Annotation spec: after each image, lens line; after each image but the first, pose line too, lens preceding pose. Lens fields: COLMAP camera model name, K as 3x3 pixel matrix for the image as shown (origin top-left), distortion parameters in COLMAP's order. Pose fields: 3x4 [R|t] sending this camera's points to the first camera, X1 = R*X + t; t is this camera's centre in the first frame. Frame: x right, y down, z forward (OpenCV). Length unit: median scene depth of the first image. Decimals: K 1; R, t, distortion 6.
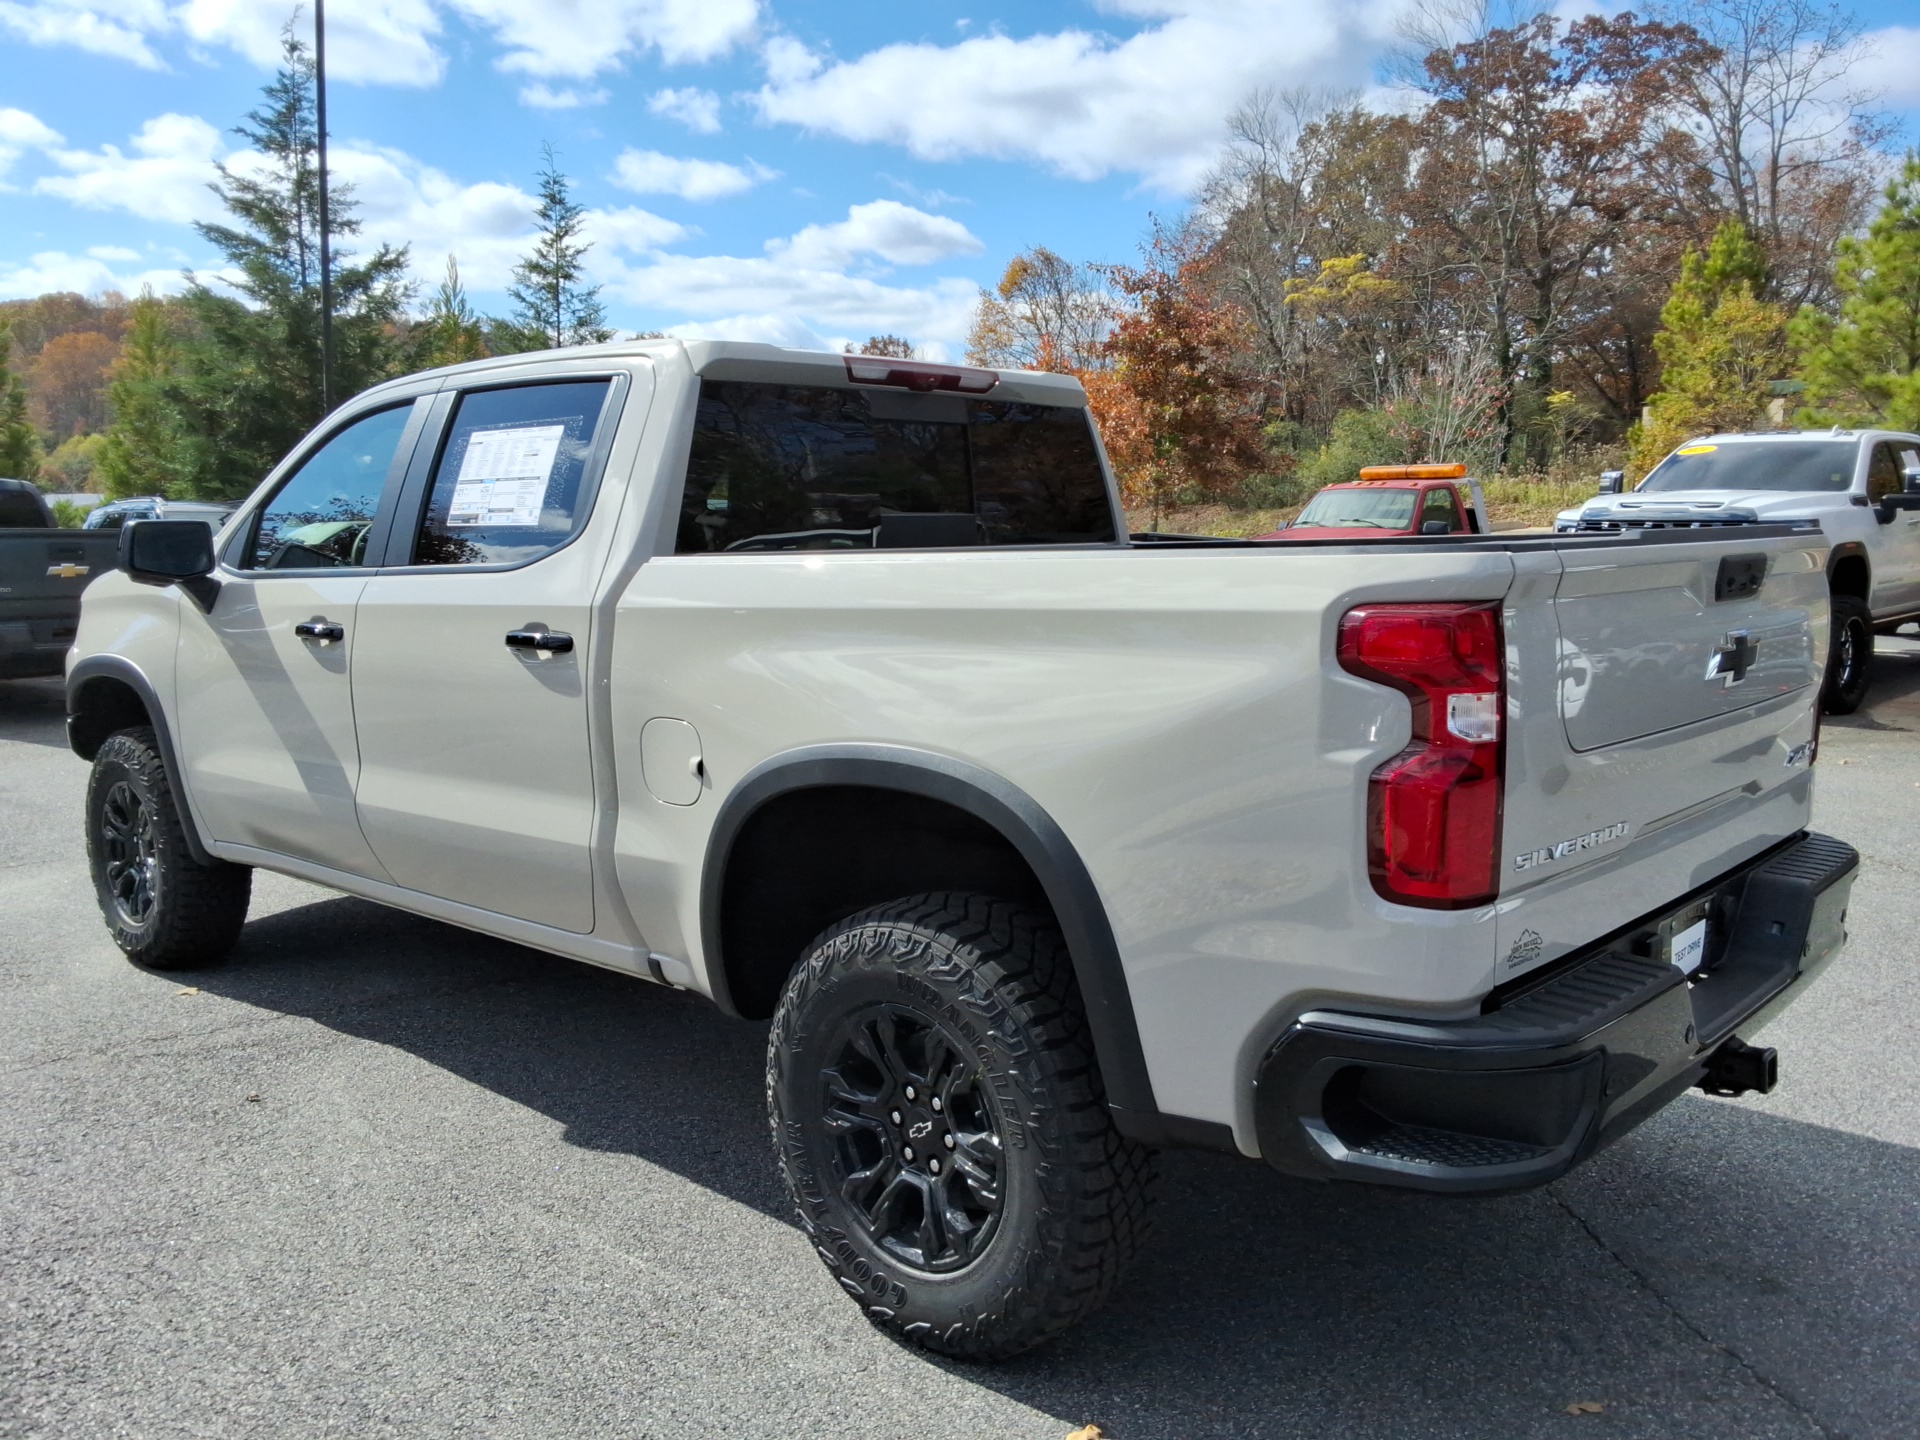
lens RADIAL K [[1537.9, 0, 979.6], [0, 1537.9, 683.8], [0, 0, 1]] dist [0.110612, -0.170129]
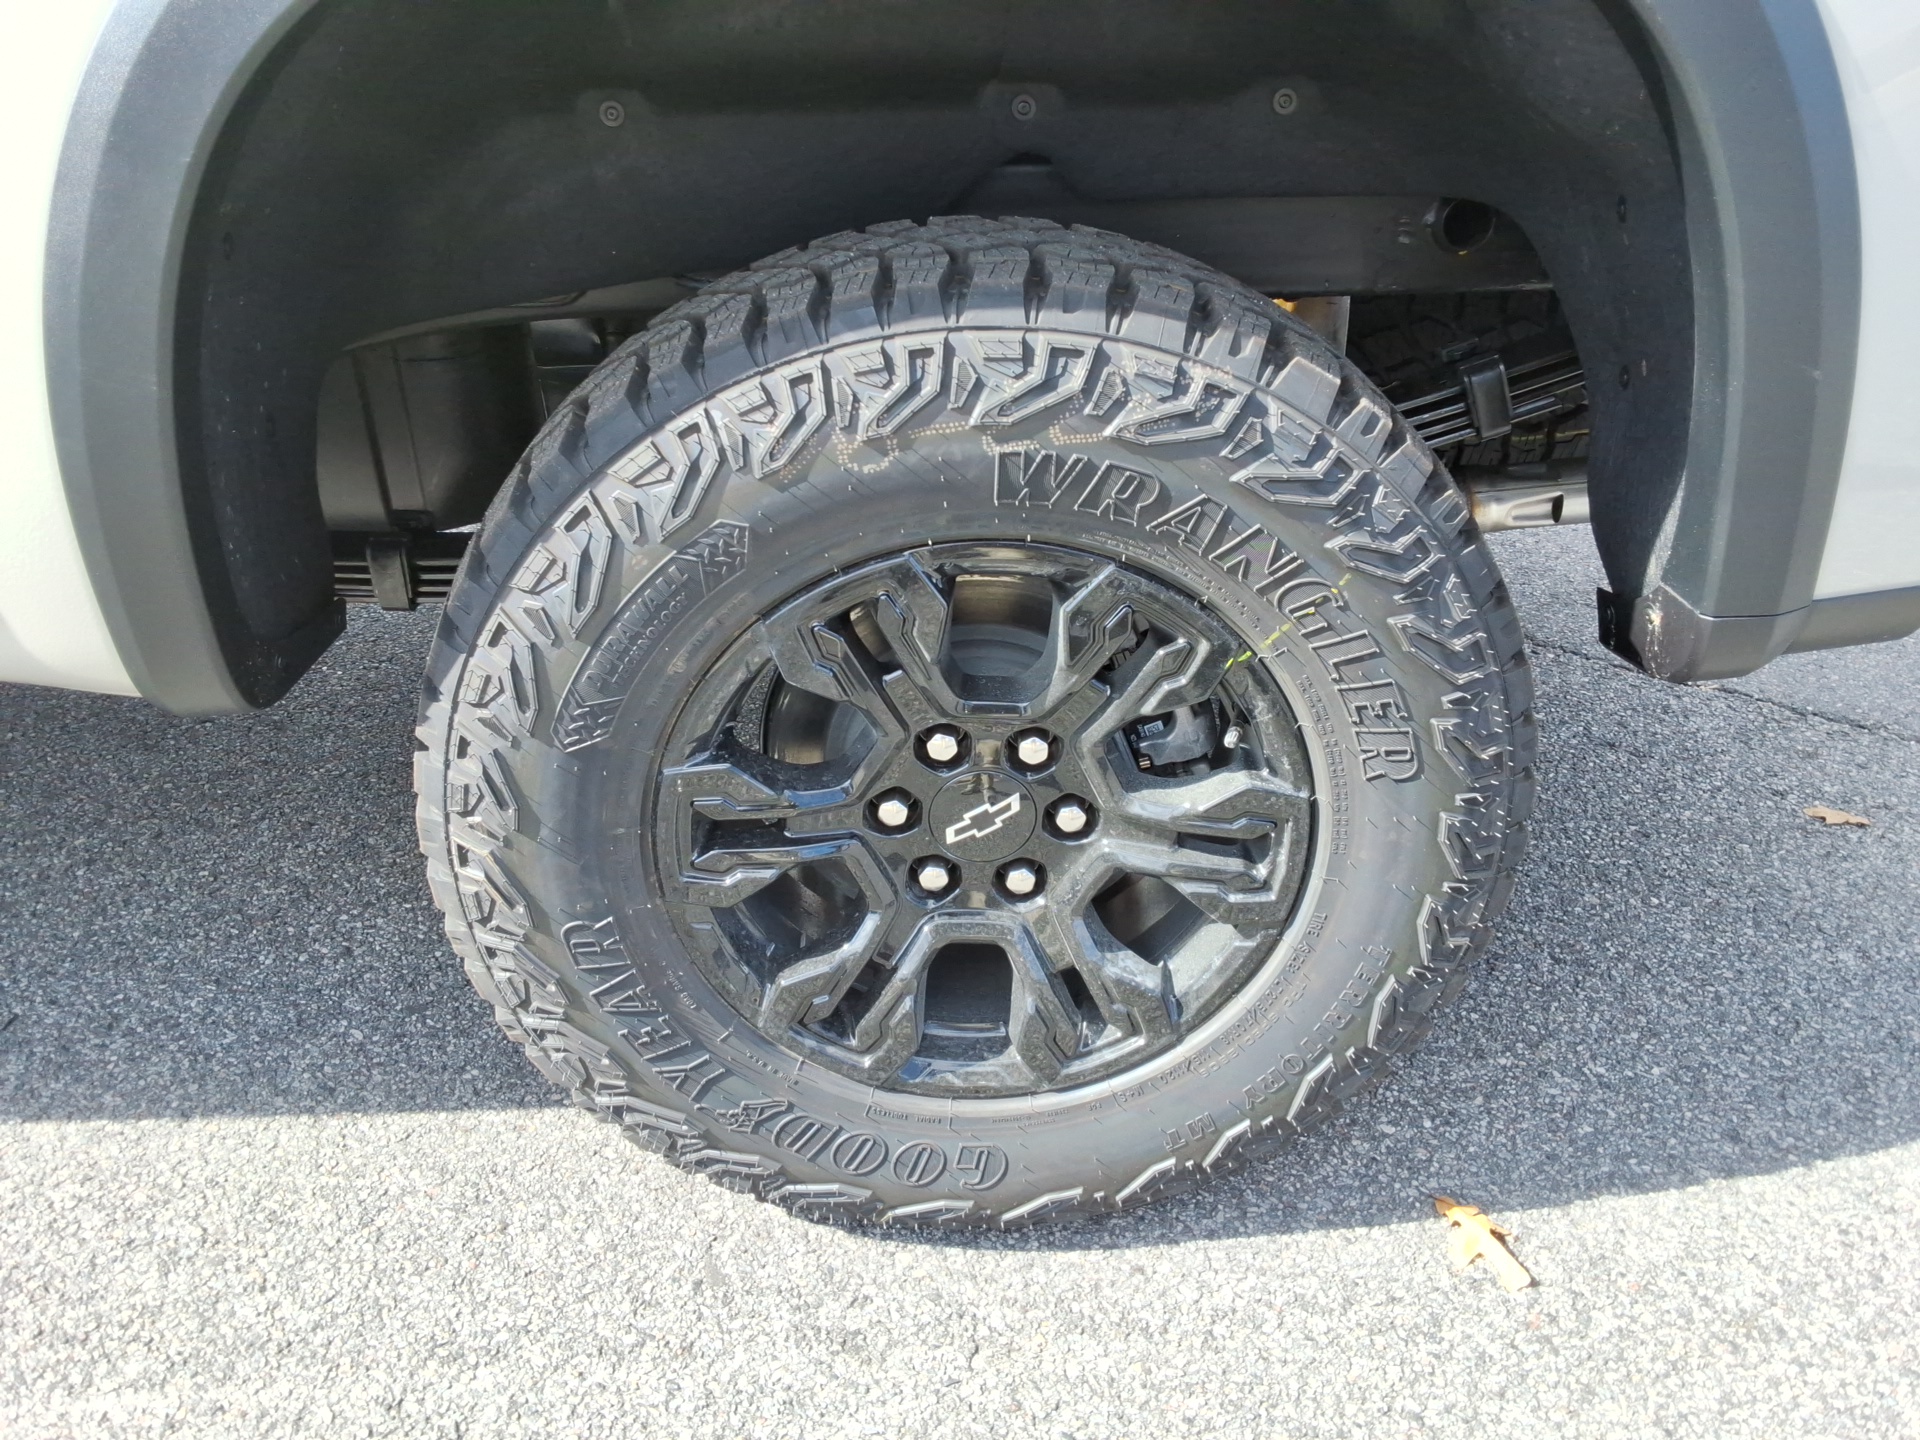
lens RADIAL K [[1537.9, 0, 957.0], [0, 1537.9, 720.5], [0, 0, 1]] dist [0.110612, -0.170129]
pose [[0.716733, -0.322753, 0.618163, -0.214727], [0.064068, 0.913175, 0.402500, 0.072766], [-0.694399, -0.248880, 0.675181, 0.546584]]
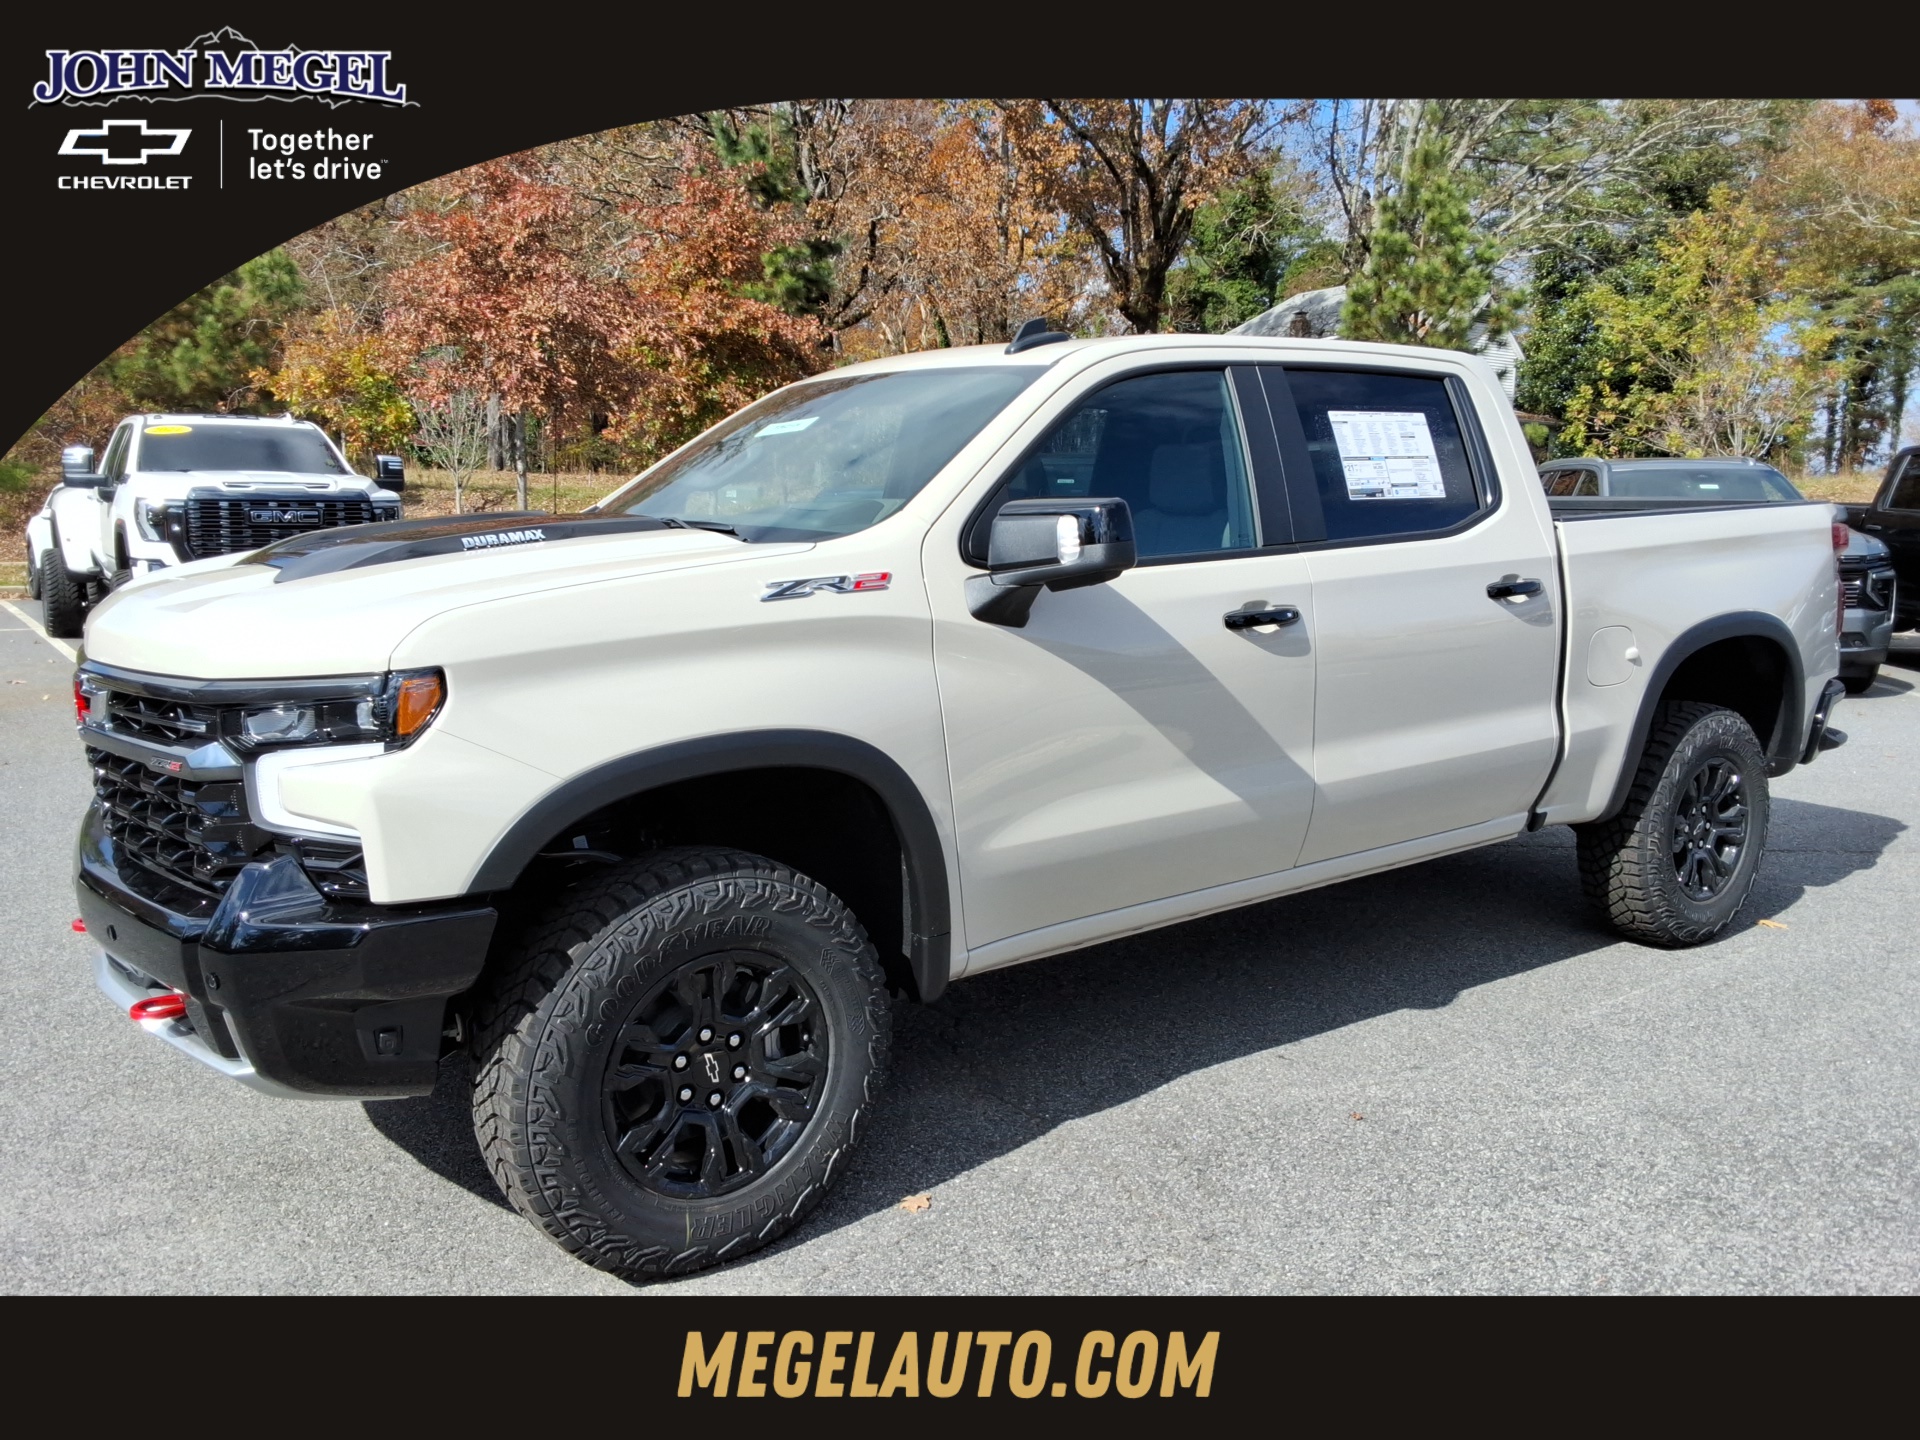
lens RADIAL K [[1537.9, 0, 980.9], [0, 1537.9, 693.2], [0, 0, 1]] dist [0.110612, -0.170129]
pose [[0.189608, -0.121747, 0.974283, -1.463423], [0.107561, 0.988886, 0.102639, -0.109229], [-0.975951, 0.085334, 0.200596, 1.071844]]
